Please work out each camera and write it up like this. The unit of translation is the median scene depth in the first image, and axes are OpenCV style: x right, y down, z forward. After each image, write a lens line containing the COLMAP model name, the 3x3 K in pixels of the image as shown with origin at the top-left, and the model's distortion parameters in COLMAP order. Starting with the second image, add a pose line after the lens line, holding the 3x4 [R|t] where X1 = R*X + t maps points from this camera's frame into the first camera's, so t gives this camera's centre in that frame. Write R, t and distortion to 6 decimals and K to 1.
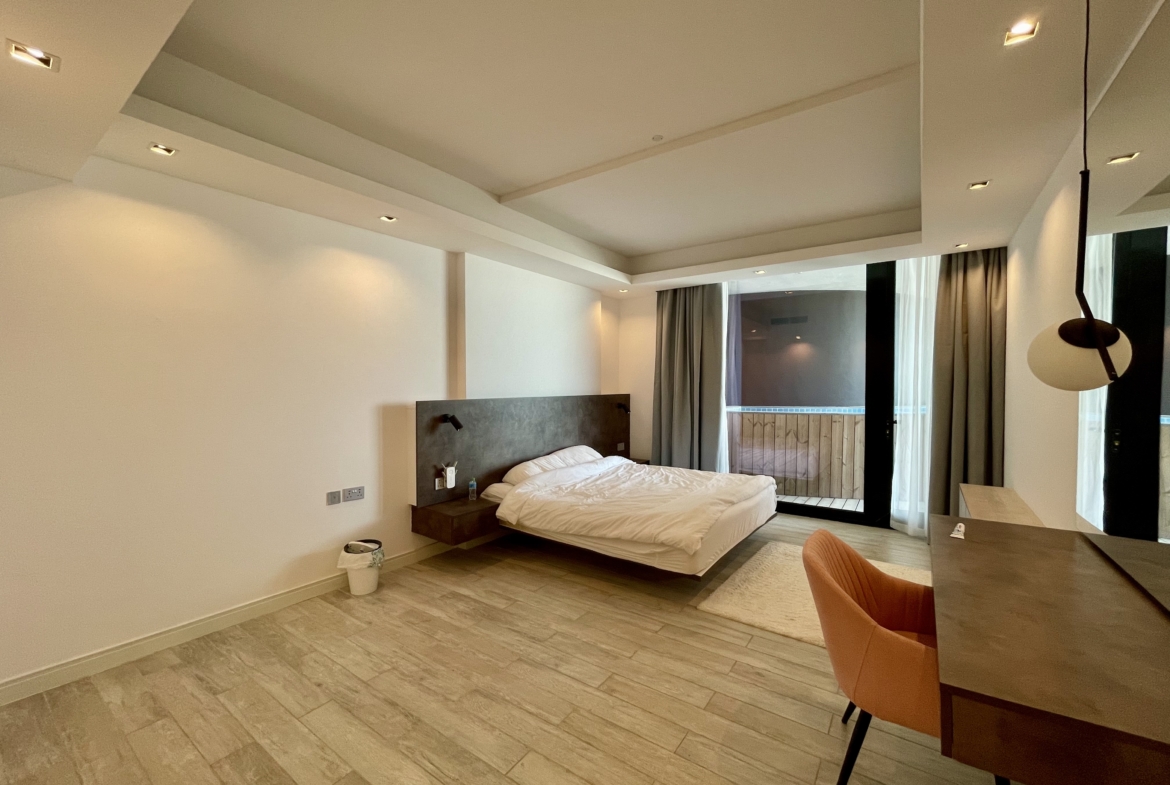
lens RADIAL K [[476.4, 0, 583.6], [0, 476.4, 393.2], [0, 0, 1]] dist [-0.000696, 0.001383]
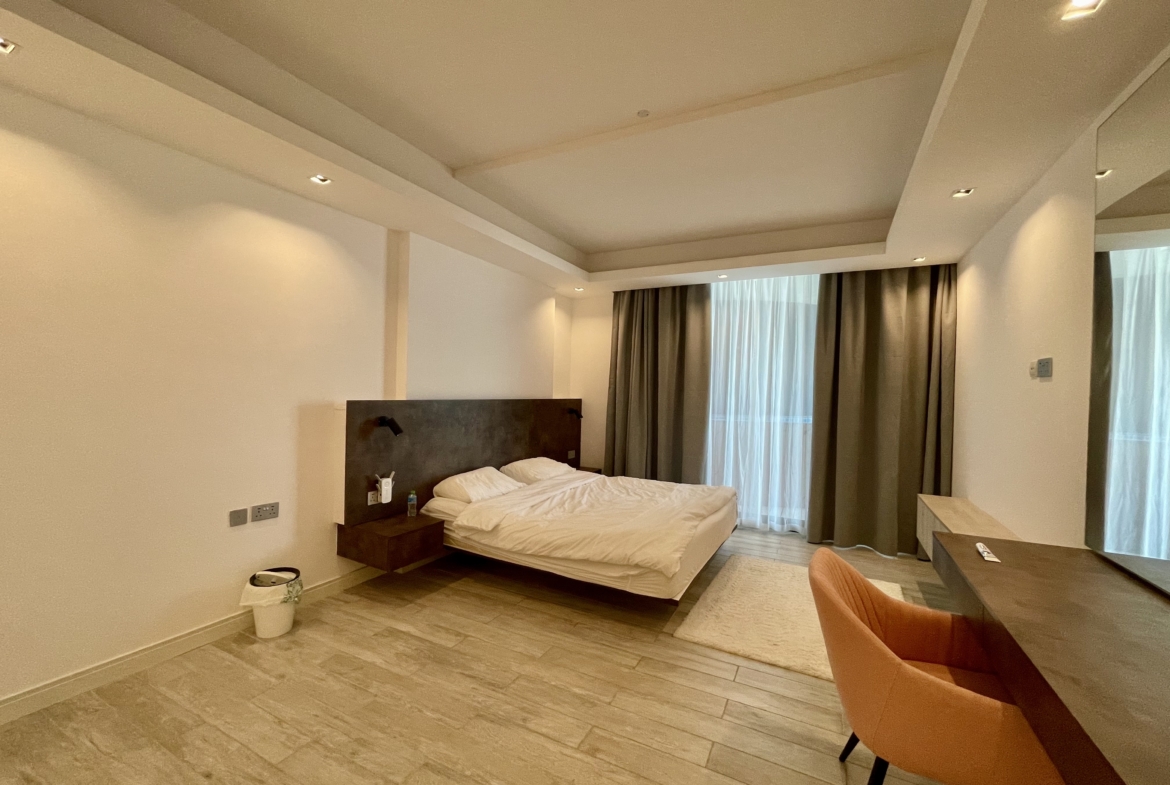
lens RADIAL K [[476.4, 0, 583.5], [0, 476.4, 392.5], [0, 0, 1]] dist [-0.000696, 0.001383]
pose [[0.989697, 0.023659, 0.141209, -0.066510], [-0.021634, 0.999640, -0.015860, 0.008179], [-0.141533, 0.012641, 0.989853, 0.120718]]
